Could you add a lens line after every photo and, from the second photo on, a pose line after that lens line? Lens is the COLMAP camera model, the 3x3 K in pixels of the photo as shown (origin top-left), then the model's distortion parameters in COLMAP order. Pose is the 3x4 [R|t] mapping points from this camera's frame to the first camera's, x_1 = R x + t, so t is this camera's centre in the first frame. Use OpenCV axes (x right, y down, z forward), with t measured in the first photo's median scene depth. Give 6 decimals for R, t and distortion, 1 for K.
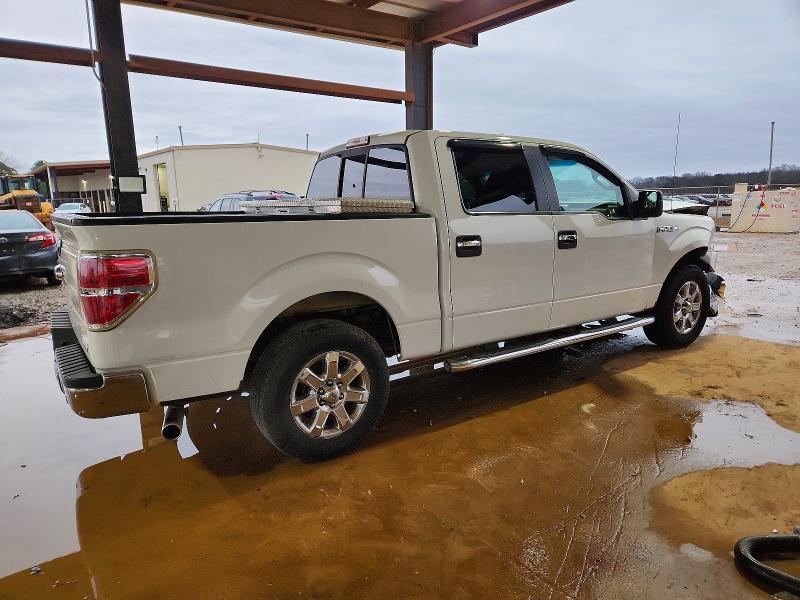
lens RADIAL K [[586.1, 0, 400.0], [0, 586.1, 300.0], [0, 0, 1]] dist [0.006606, 0.006463]
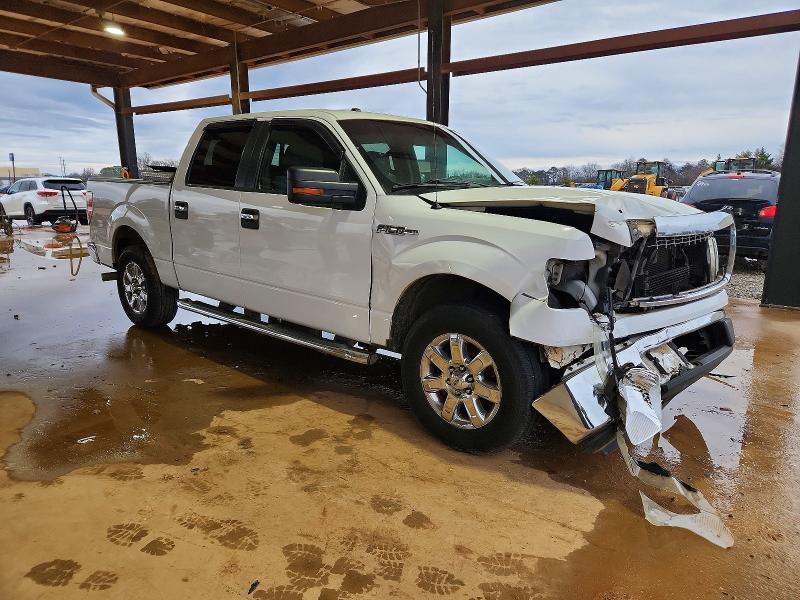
lens RADIAL K [[548.6, 0, 400.0], [0, 548.6, 300.0], [0, 0, 1]] dist [0.000273, -0.004778]
pose [[0.214228, 0.197043, -0.956703, 1.029890], [-0.205478, 0.966616, 0.153074, -0.136538], [0.954927, 0.163789, 0.247564, 0.874346]]
